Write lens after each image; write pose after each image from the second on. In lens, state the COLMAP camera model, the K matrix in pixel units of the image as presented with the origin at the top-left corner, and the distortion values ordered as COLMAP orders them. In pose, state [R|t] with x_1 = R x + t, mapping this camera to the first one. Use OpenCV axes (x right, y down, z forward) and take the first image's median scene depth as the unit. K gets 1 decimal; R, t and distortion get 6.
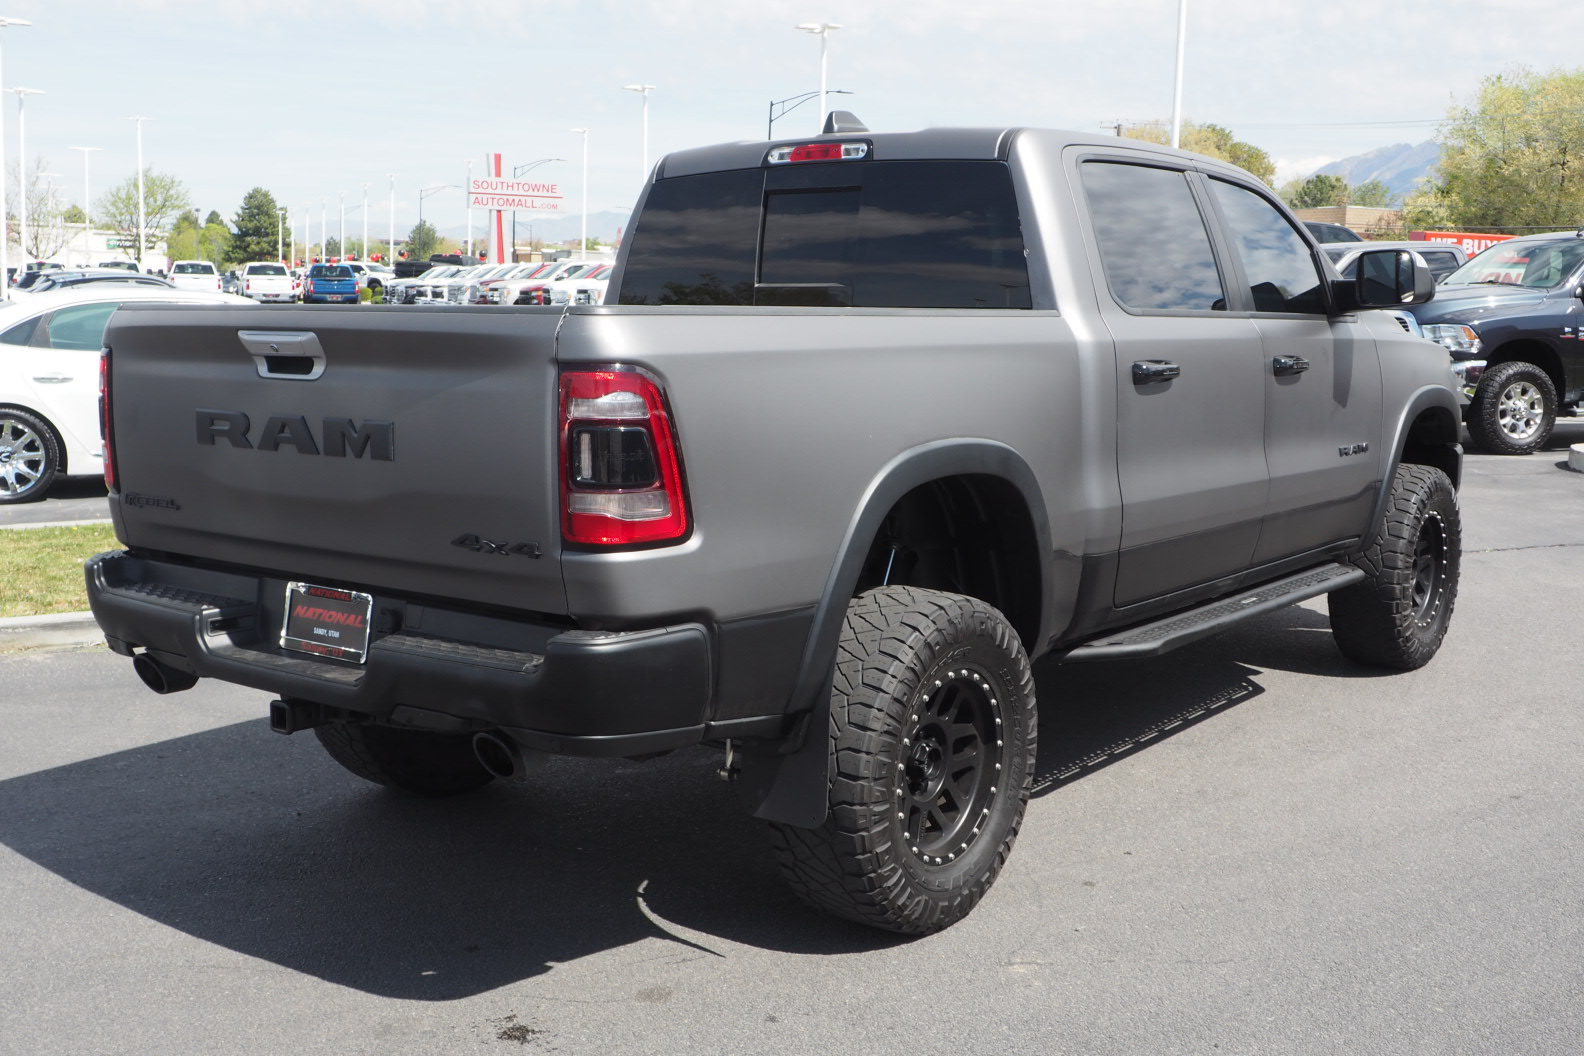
lens RADIAL K [[1690.4, 0, 786.9], [0, 1690.4, 499.5], [0, 0, 1]] dist [-0.015594, -0.042080]
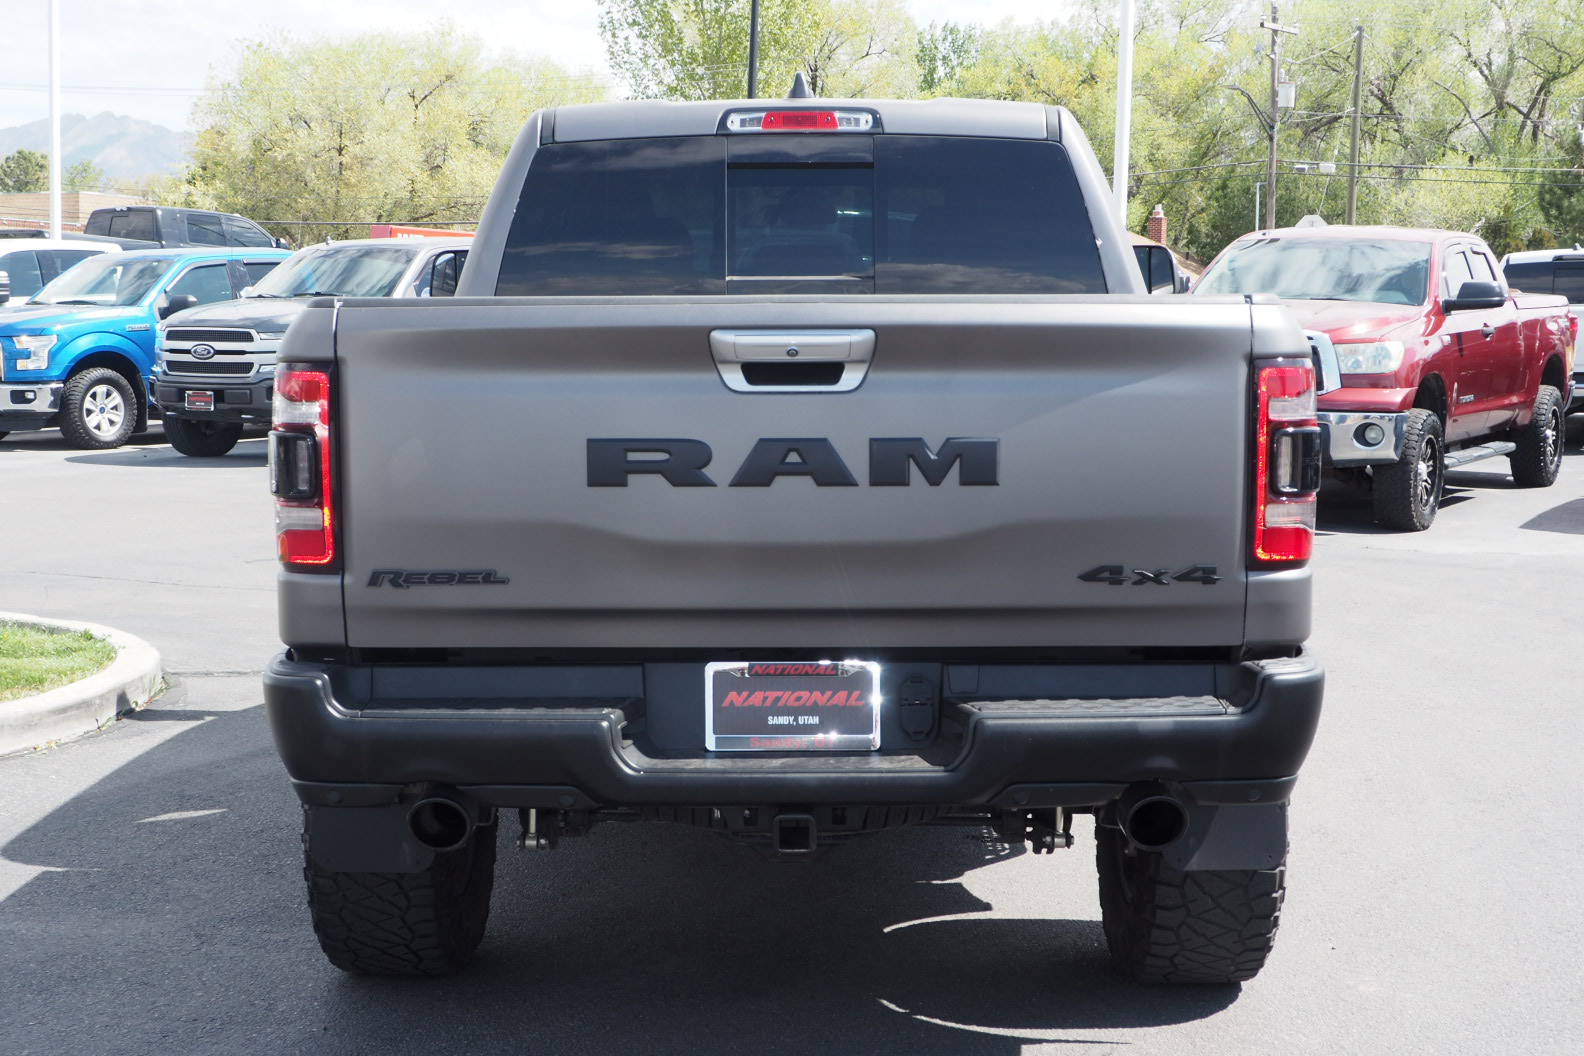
lens RADIAL K [[2165.3, 0, 792.0], [0, 2165.3, 528.0], [0, 0, 1]] dist [0.011366, -0.045997]
pose [[0.793576, -0.063251, 0.605175, -0.348118], [0.074715, 0.997185, 0.006247, -0.006008], [-0.603867, 0.040258, 0.796068, 0.084223]]
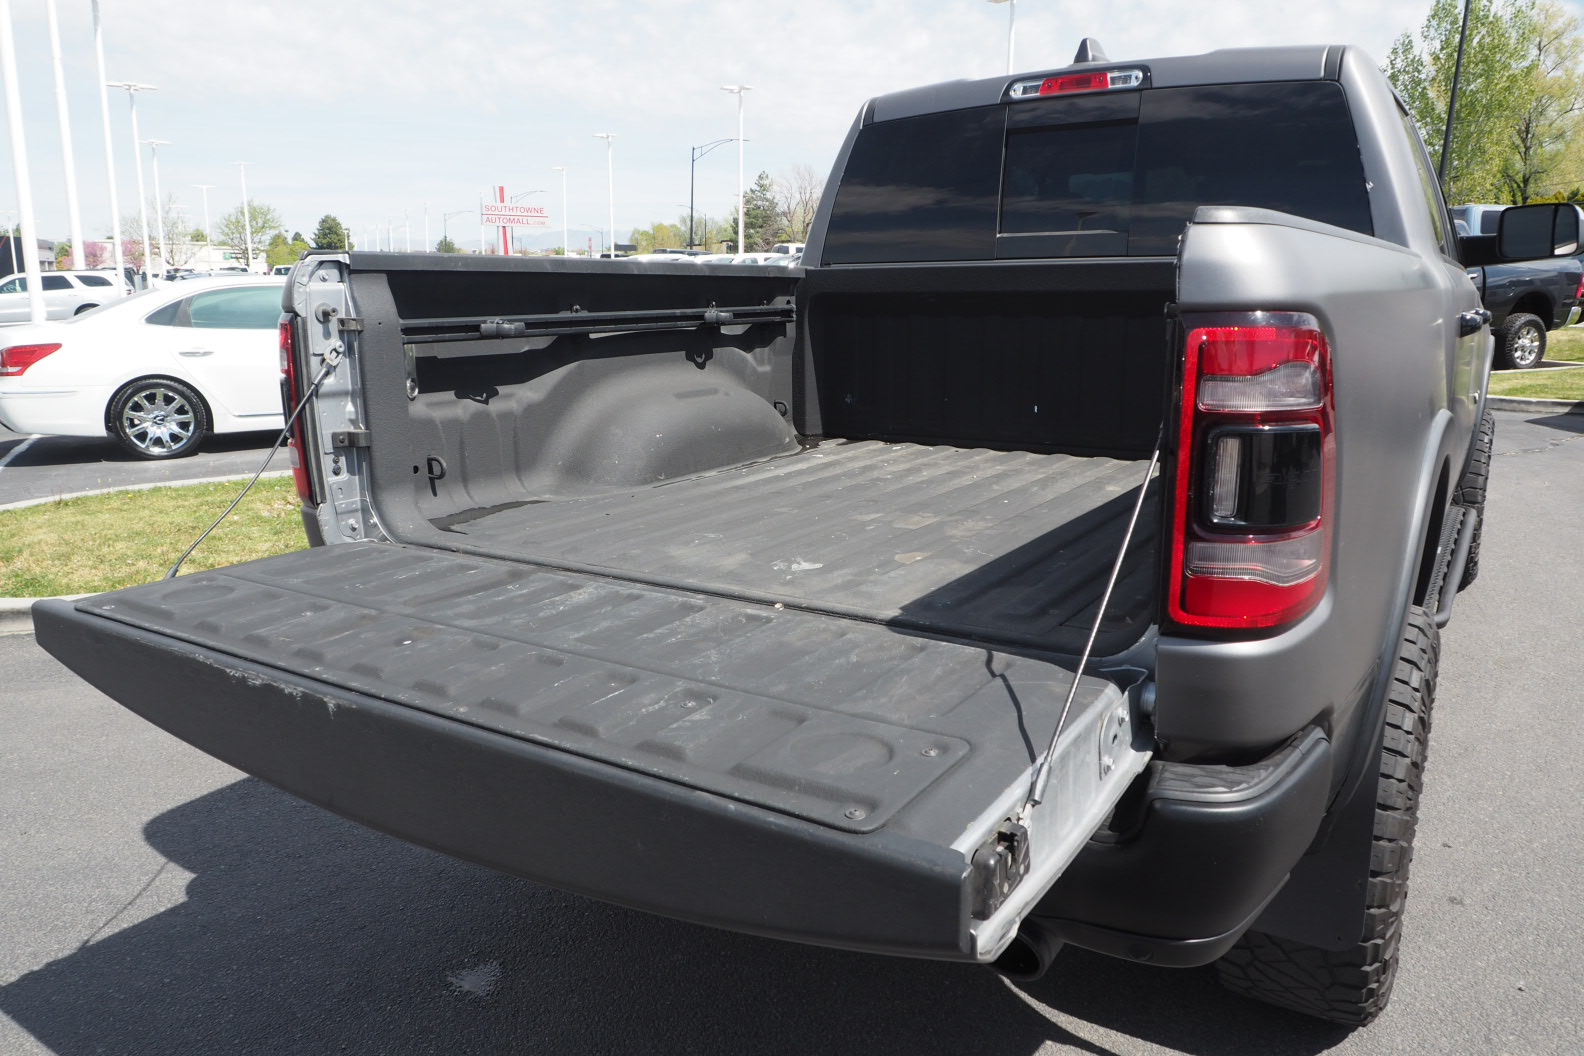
lens RADIAL K [[1115.3, 0, 792.0], [0, 1115.3, 528.0], [0, 0, 1]] dist [-0.038781, 0.006692]
pose [[0.996317, -0.031948, 0.079576, -0.100112], [0.024194, 0.995032, 0.096566, -0.016534], [-0.082265, -0.094285, 0.992140, 0.218929]]
